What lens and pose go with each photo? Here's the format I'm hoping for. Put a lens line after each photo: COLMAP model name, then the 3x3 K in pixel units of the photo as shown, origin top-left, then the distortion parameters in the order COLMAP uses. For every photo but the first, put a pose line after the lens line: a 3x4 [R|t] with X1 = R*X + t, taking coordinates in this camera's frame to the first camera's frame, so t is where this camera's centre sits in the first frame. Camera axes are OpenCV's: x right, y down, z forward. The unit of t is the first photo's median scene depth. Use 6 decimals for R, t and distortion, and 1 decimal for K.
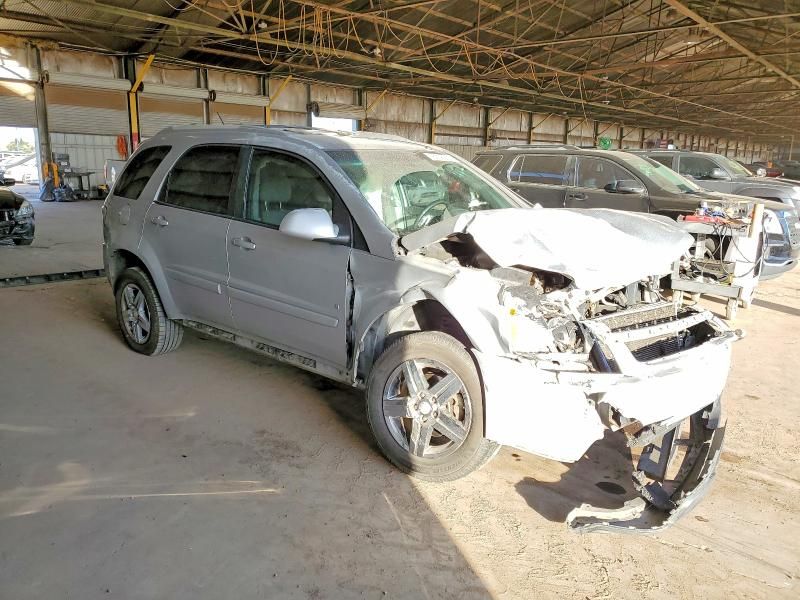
lens RADIAL K [[629.0, 0, 395.4], [0, 629.0, 300.2], [0, 0, 1]] dist [0.008726, 0.003415]
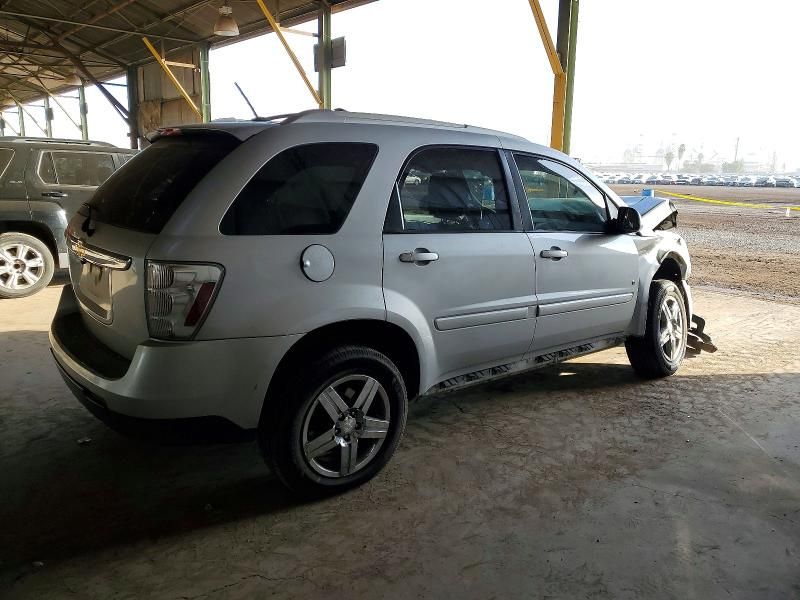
lens RADIAL K [[629.0, 0, 395.4], [0, 629.0, 300.2], [0, 0, 1]] dist [0.008726, 0.003415]
pose [[0.174322, -0.220030, 0.959791, -1.122898], [0.203350, 0.961748, 0.183545, -0.227244], [-0.963463, 0.163177, 0.212397, 0.968444]]
